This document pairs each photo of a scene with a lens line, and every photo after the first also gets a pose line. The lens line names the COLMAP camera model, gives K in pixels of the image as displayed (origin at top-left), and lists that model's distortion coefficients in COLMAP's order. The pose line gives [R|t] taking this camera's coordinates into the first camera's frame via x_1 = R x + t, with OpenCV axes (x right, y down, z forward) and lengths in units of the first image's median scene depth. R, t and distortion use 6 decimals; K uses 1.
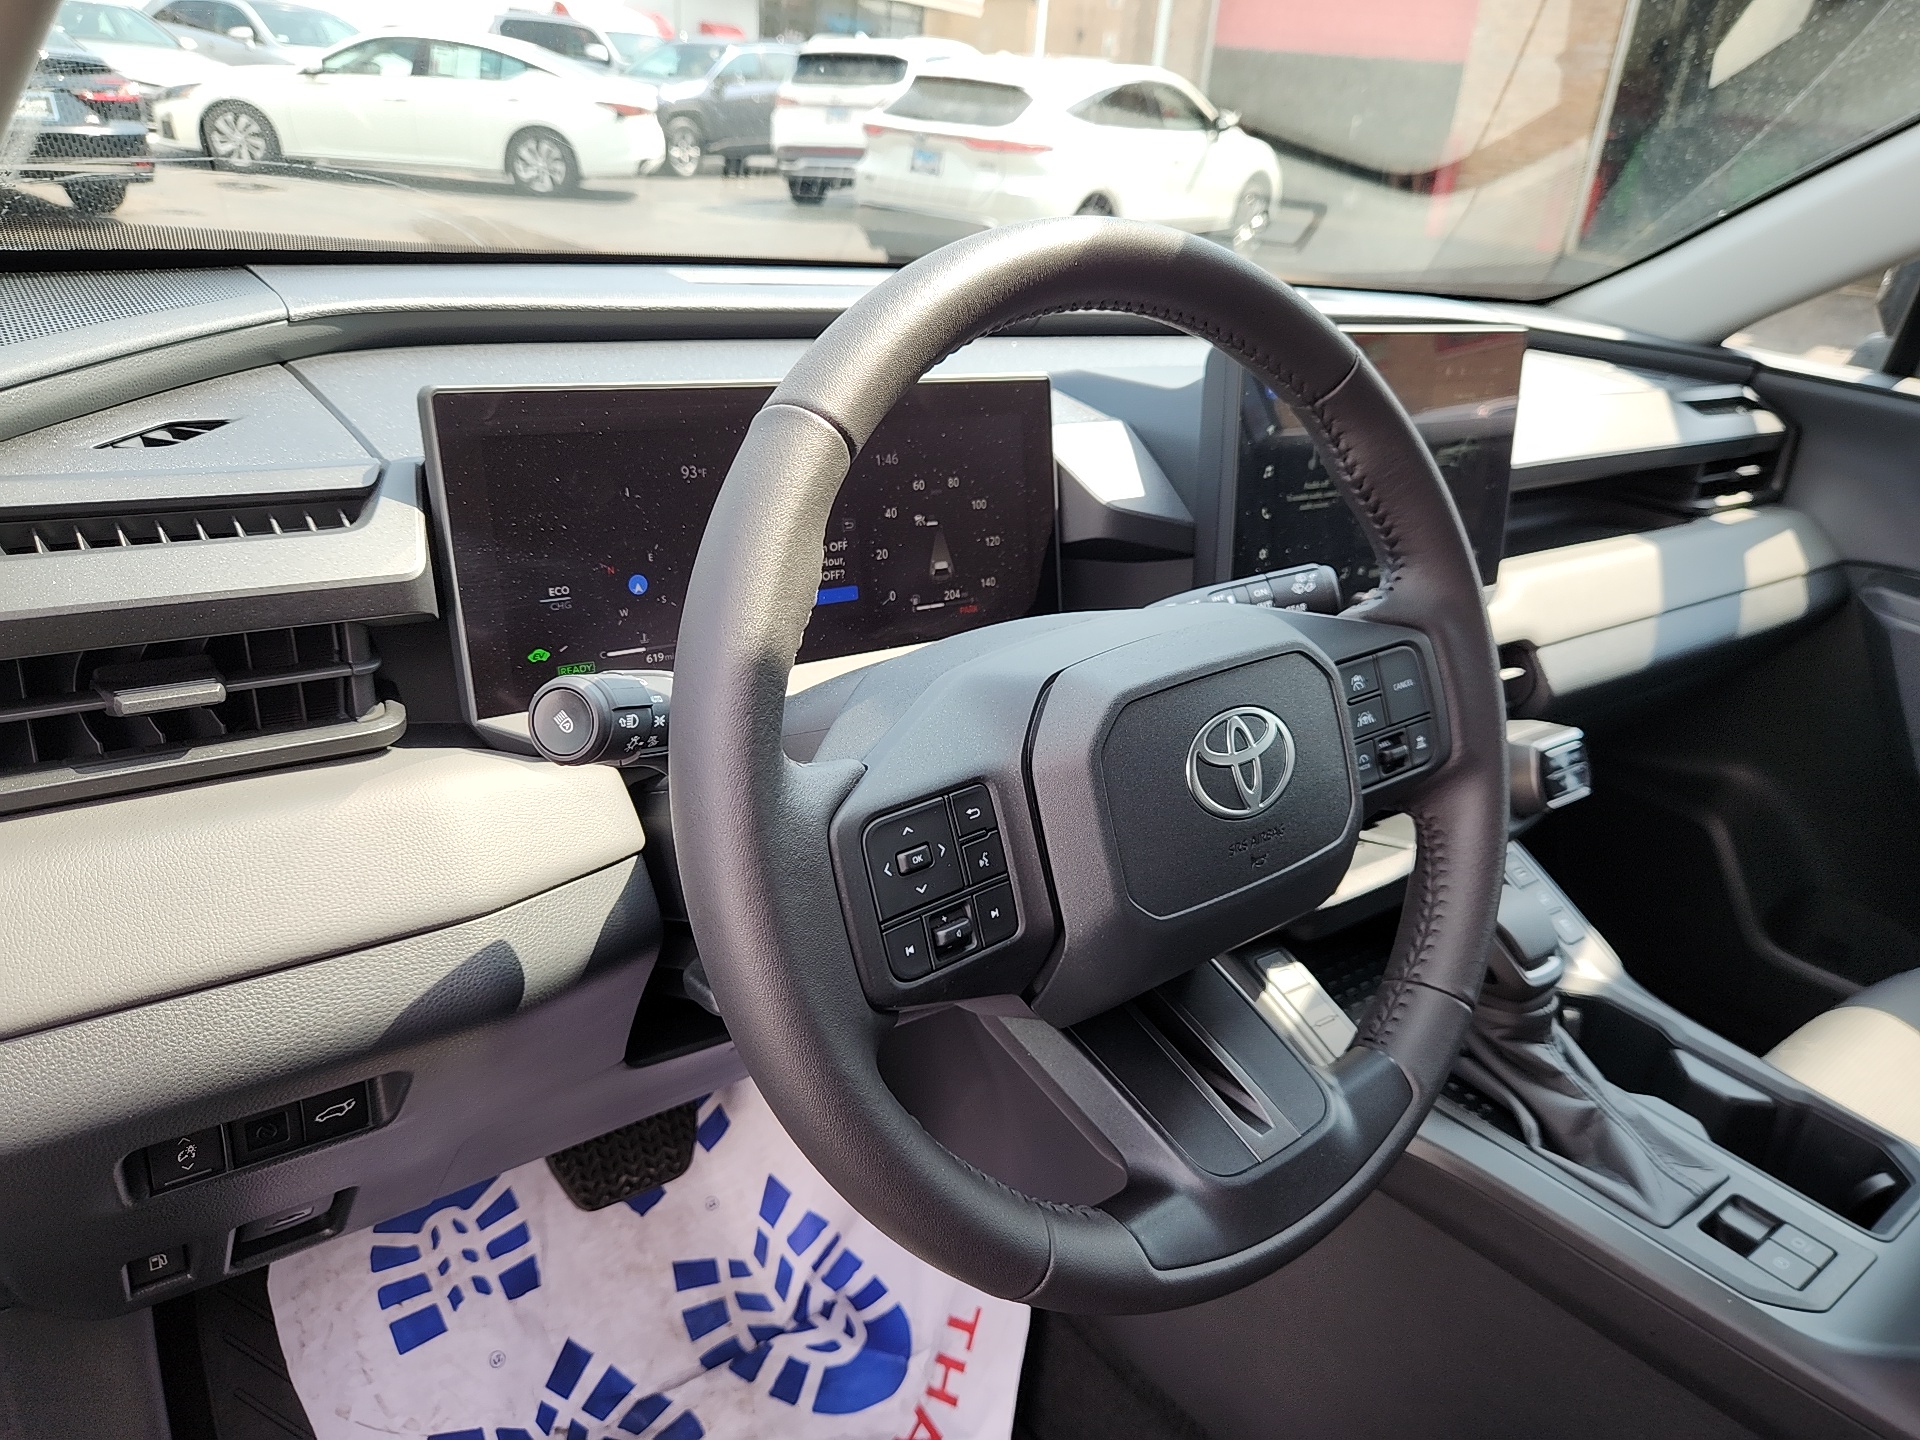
lens RADIAL K [[1332.1, 0, 972.4], [0, 1332.1, 696.1], [0, 0, 1]] dist [0.055453, -0.056607]
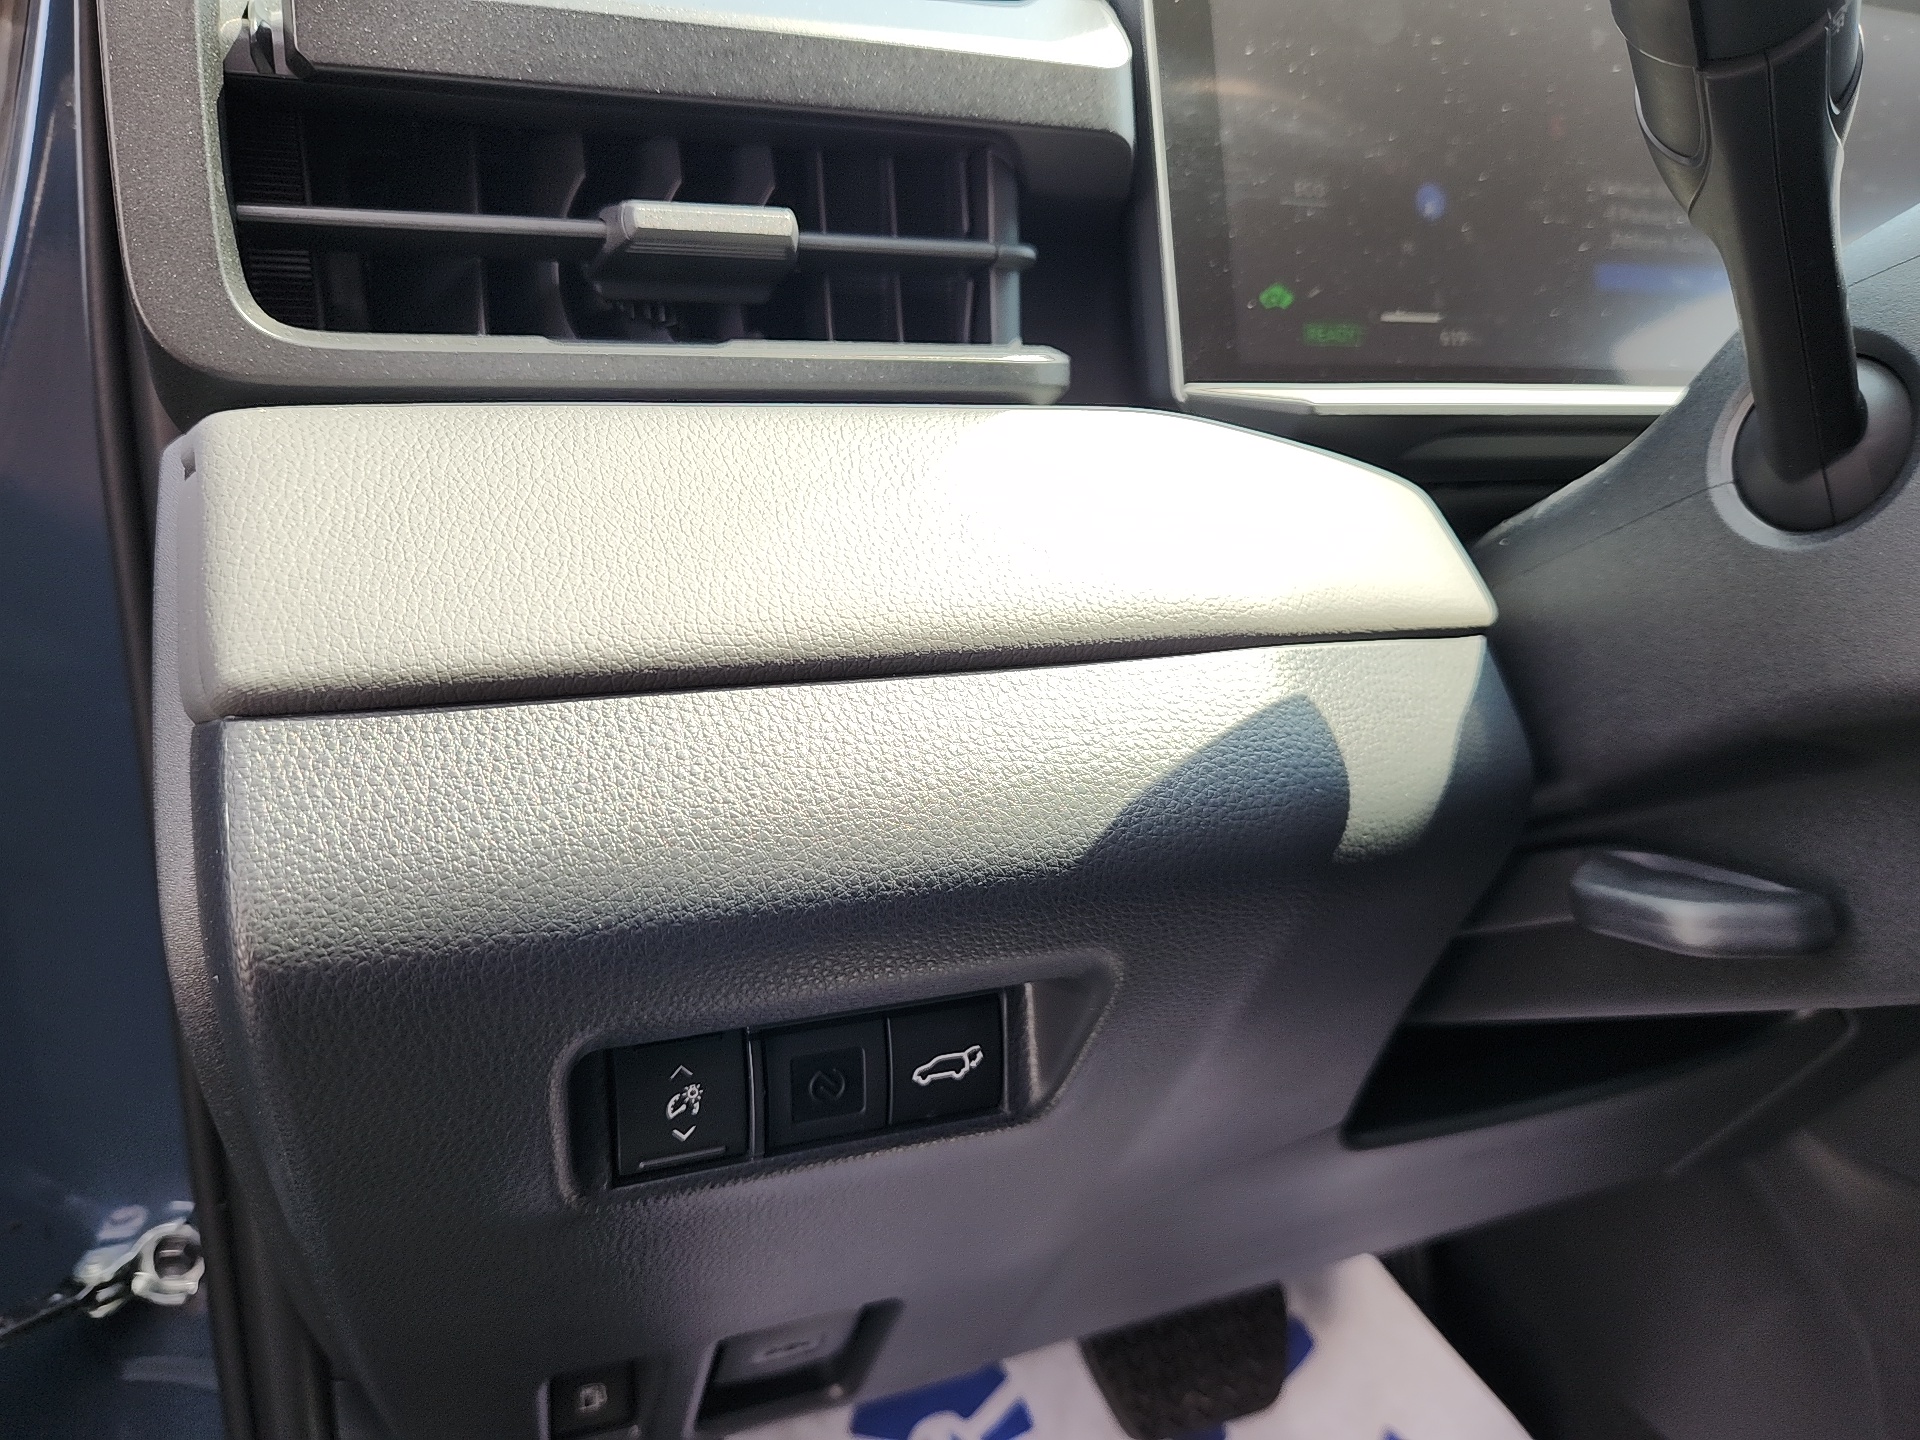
lens RADIAL K [[1332.1, 0, 972.4], [0, 1332.1, 696.1], [0, 0, 1]] dist [0.055453, -0.056607]
pose [[0.961199, -0.021945, -0.274981, -0.304269], [-0.028470, 0.983616, -0.178013, 0.243954], [0.274382, 0.178935, 0.944826, 0.480164]]
